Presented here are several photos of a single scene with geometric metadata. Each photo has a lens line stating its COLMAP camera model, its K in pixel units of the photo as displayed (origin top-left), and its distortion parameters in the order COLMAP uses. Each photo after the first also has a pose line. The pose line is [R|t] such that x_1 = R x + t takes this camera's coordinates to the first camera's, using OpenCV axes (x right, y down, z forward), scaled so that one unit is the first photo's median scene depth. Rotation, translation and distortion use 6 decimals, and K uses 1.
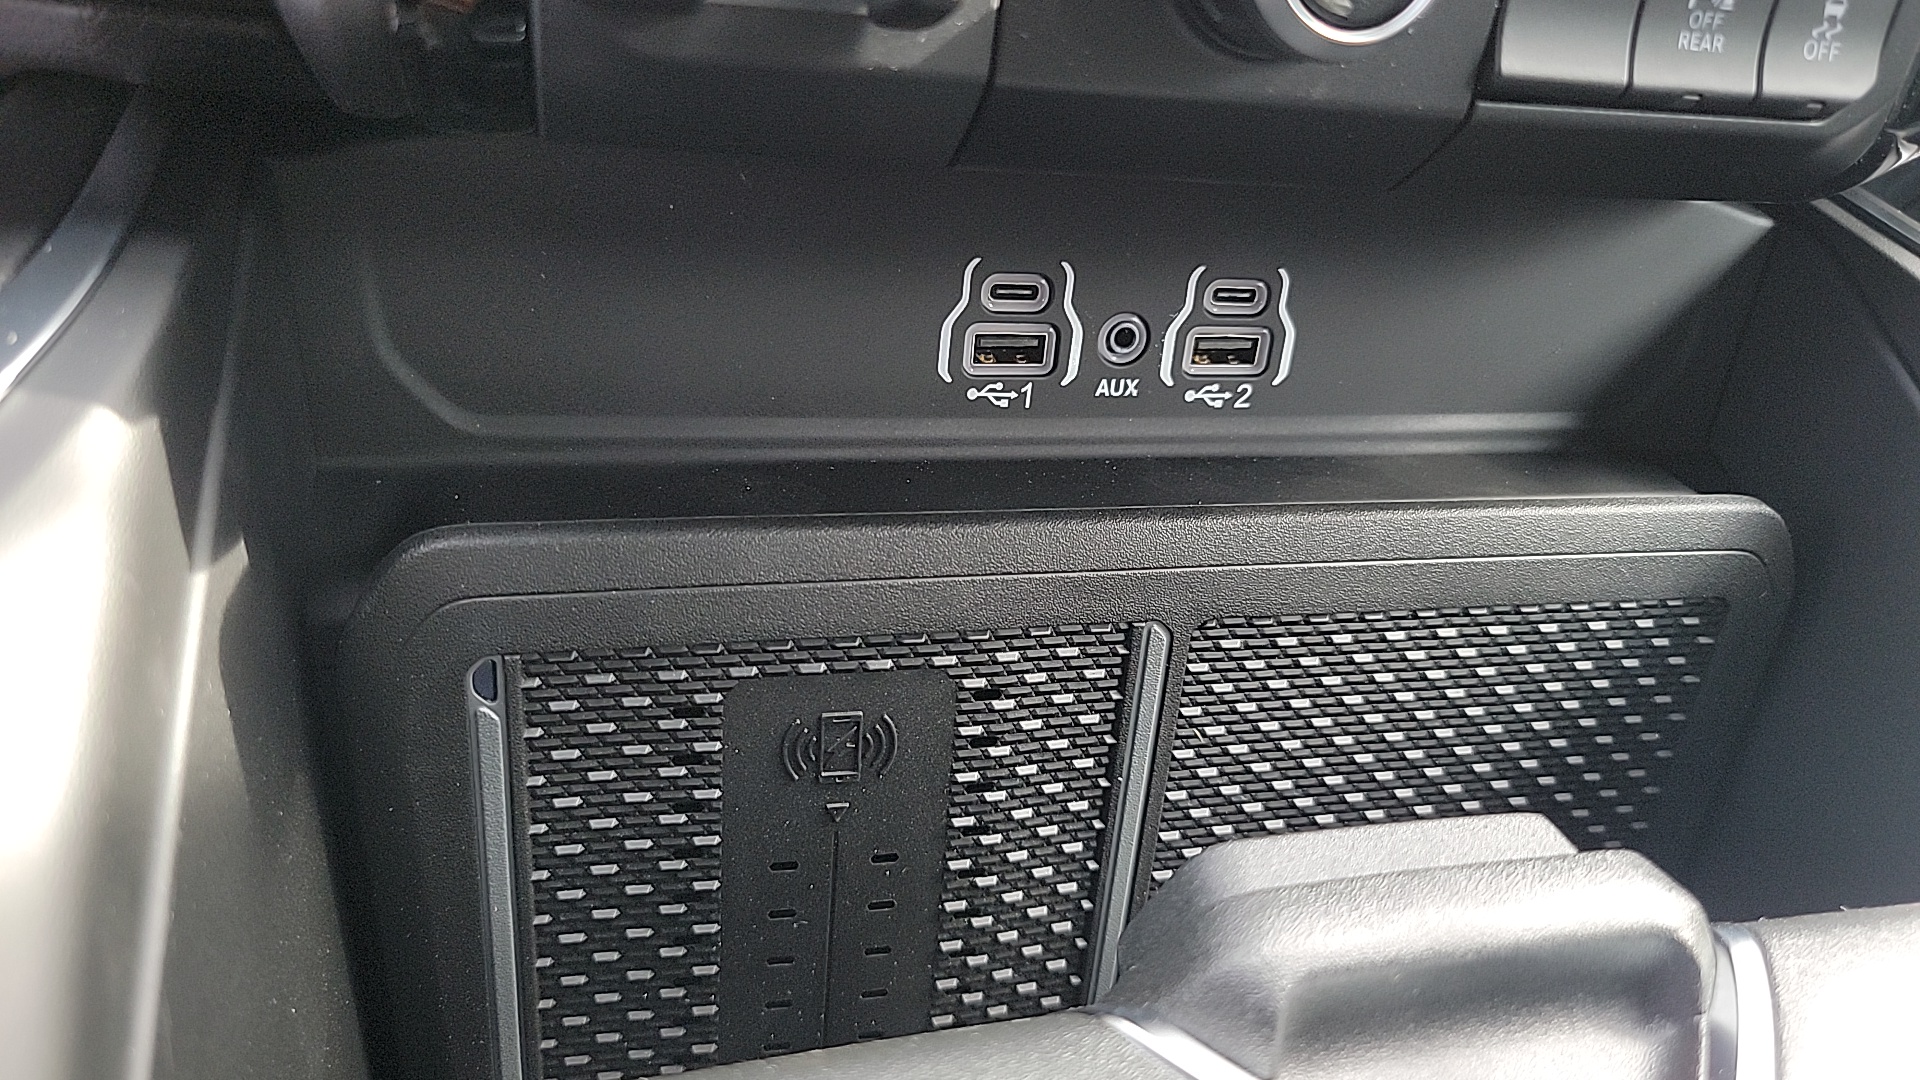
lens RADIAL K [[1401.1, 0, 992.7], [0, 1401.1, 546.3], [0, 0, 1]] dist [0.023382, -0.053872]
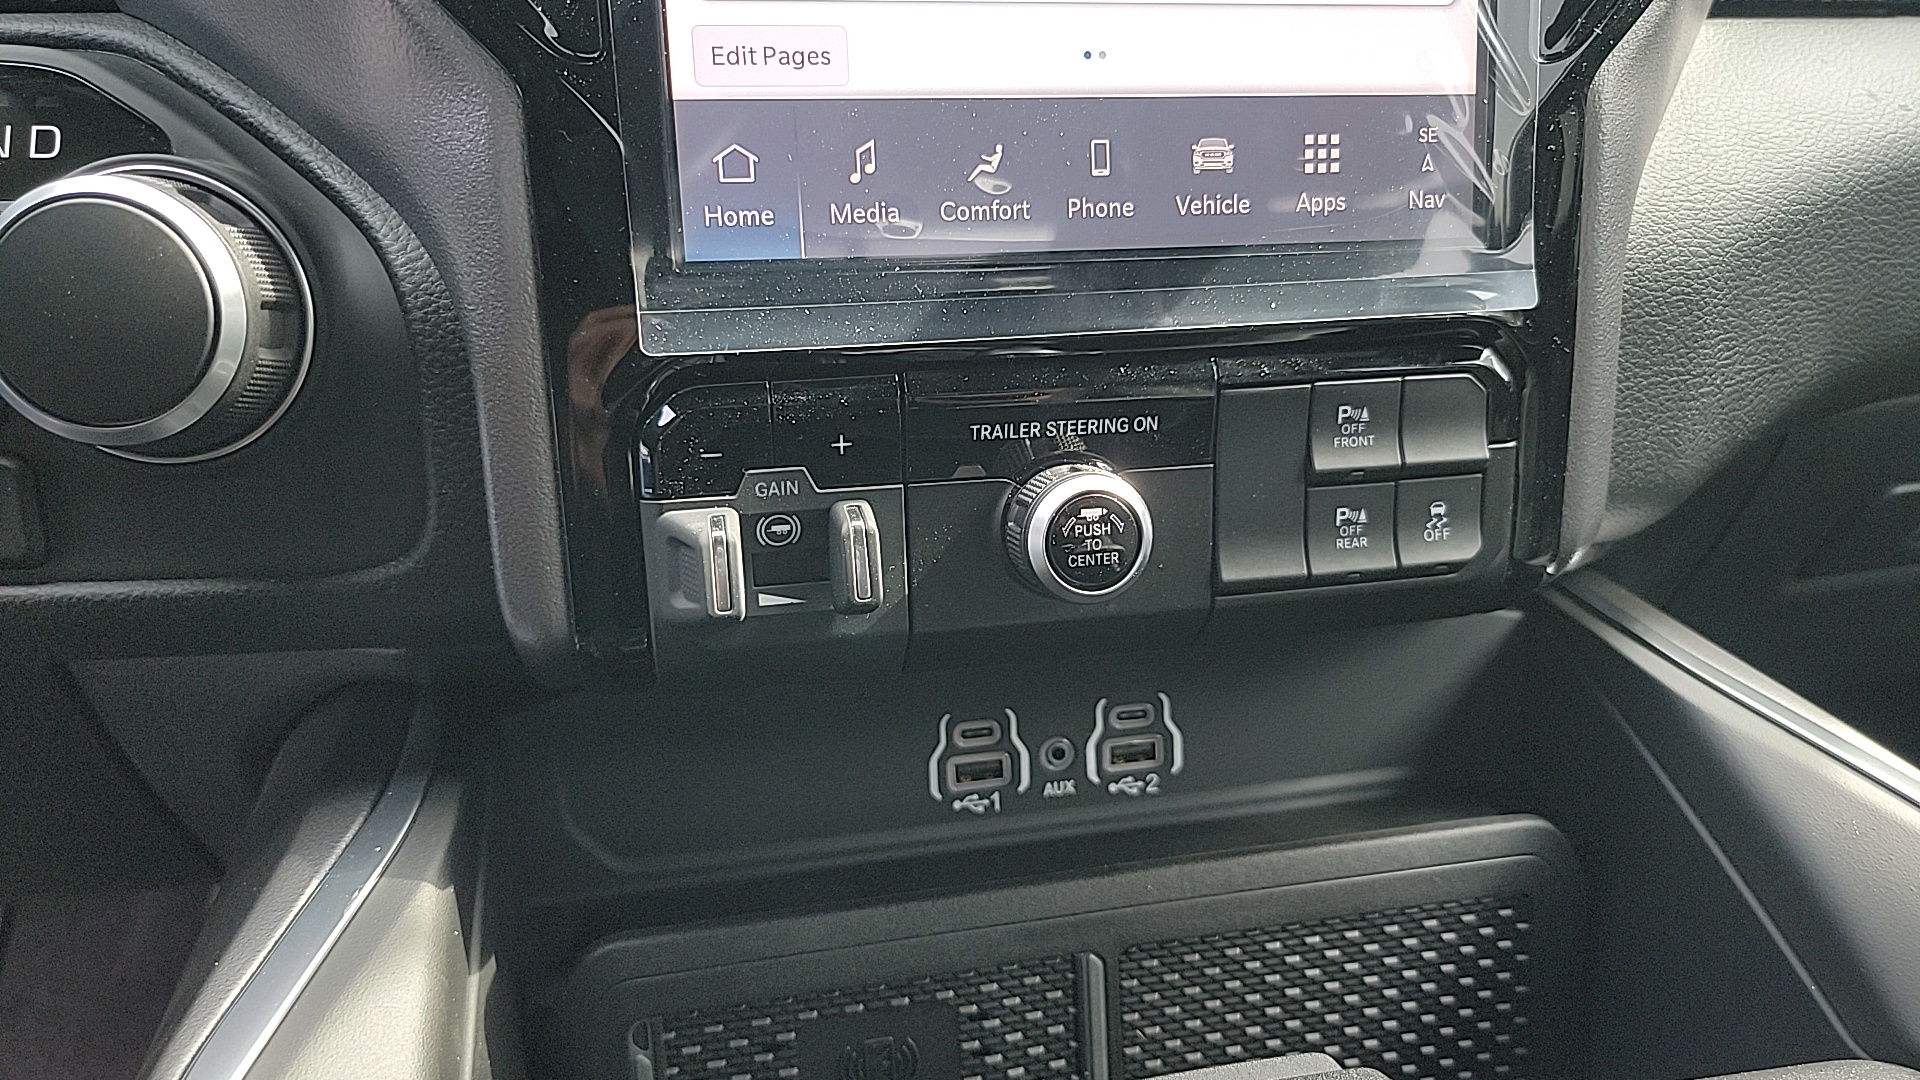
lens RADIAL K [[1401.1, 0, 992.7], [0, 1401.1, 546.3], [0, 0, 1]] dist [0.023382, -0.053872]
pose [[0.988866, -0.128273, -0.075430, 0.167101], [0.103881, 0.958001, -0.267288, 0.027022], [0.106548, 0.256477, 0.960660, -0.467203]]
